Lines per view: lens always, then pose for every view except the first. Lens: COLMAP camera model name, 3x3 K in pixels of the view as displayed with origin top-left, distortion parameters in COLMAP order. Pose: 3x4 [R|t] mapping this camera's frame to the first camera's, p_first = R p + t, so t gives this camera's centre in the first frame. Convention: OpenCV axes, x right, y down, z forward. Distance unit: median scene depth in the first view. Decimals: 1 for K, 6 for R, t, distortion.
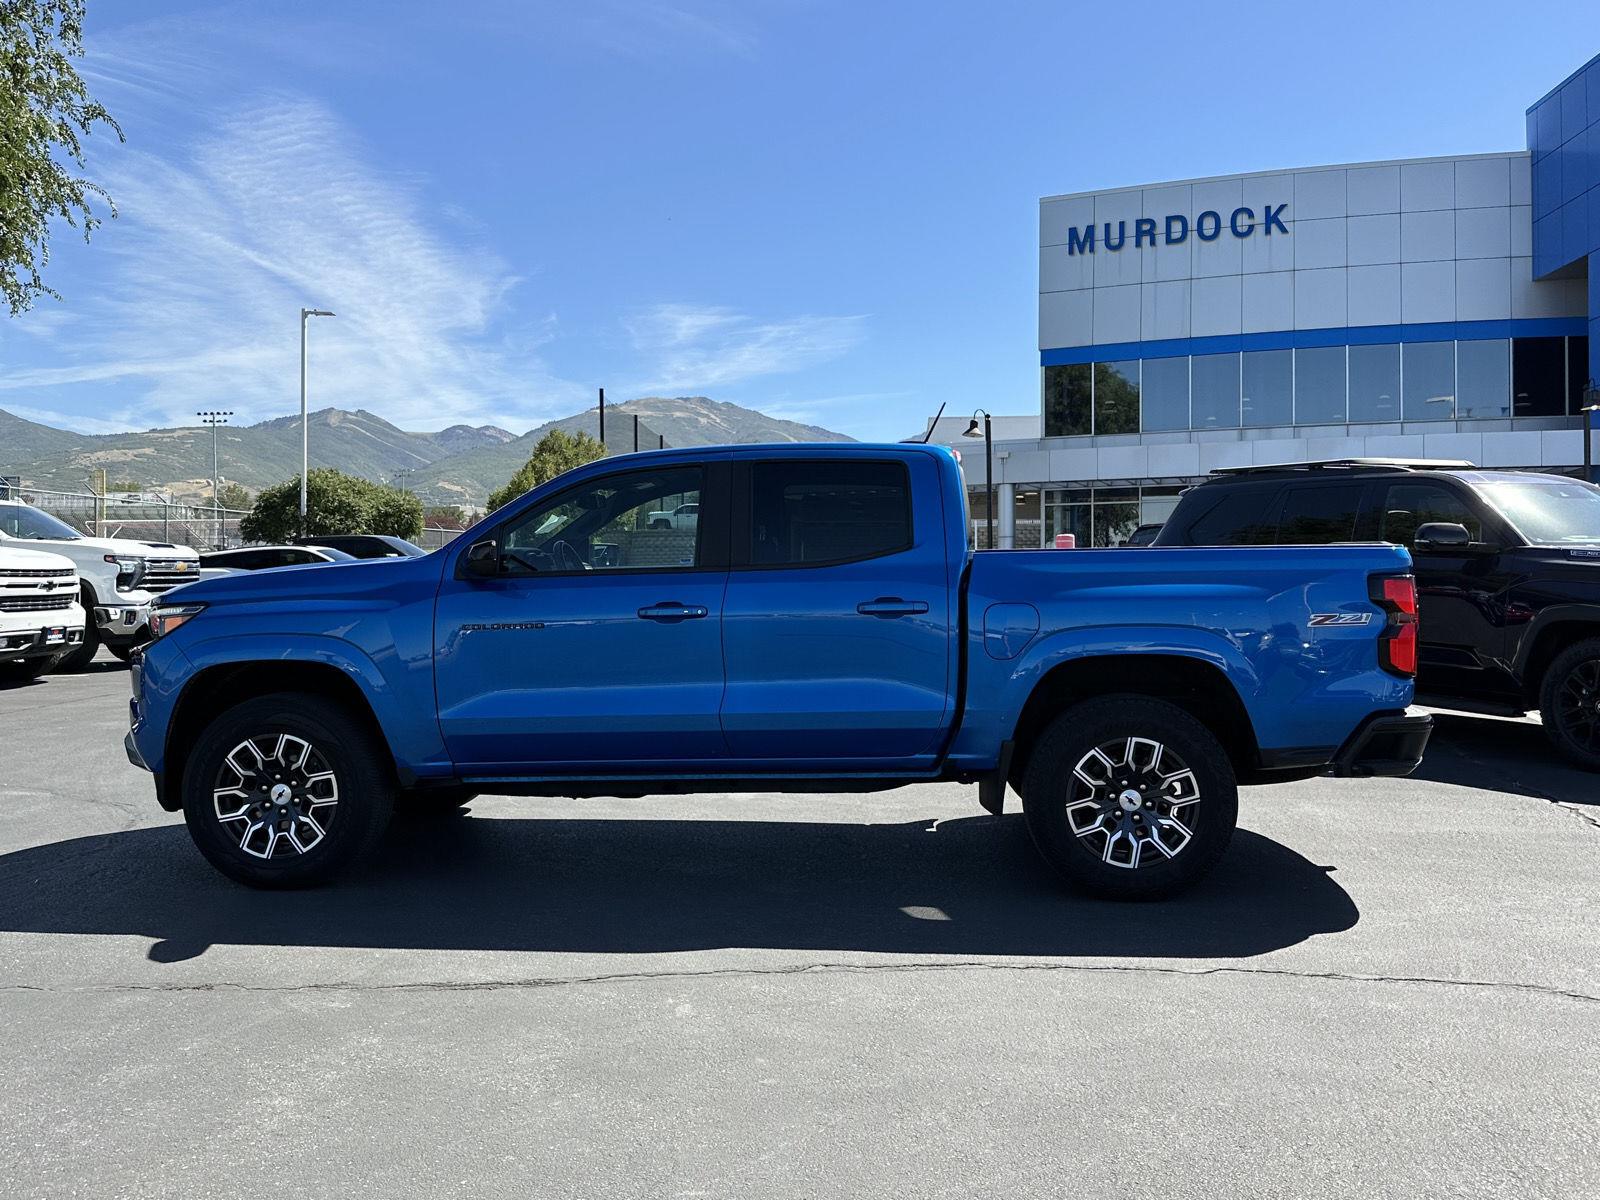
lens RADIAL K [[1386.9, 0, 782.4], [0, 1386.9, 600.9], [0, 0, 1]] dist [0.154752, -0.271828]
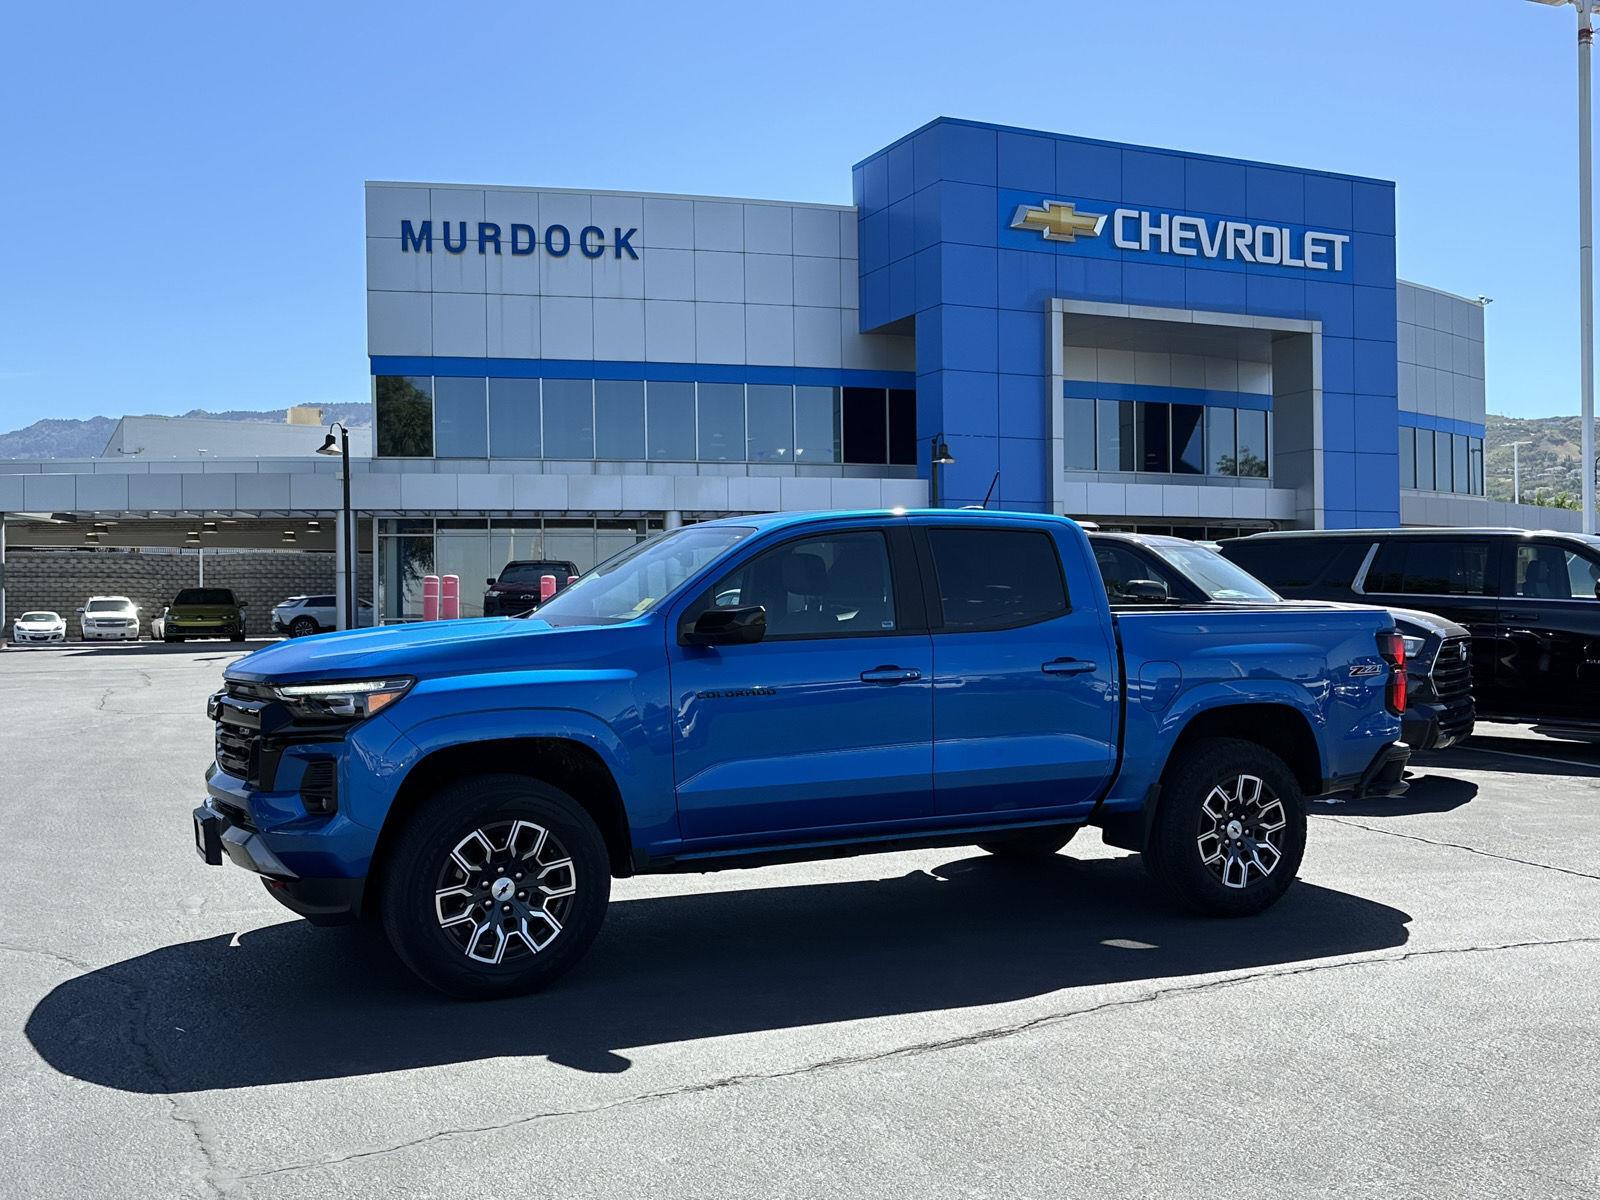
lens RADIAL K [[1674.6, 0, 716.4], [0, 1674.6, 600.8], [0, 0, 1]] dist [0.151948, -0.043241]
pose [[0.852838, 0.000591, 0.522175, -0.801678], [0.011569, 0.999732, -0.020028, -0.022513], [-0.522047, 0.023122, 0.852603, 0.016104]]
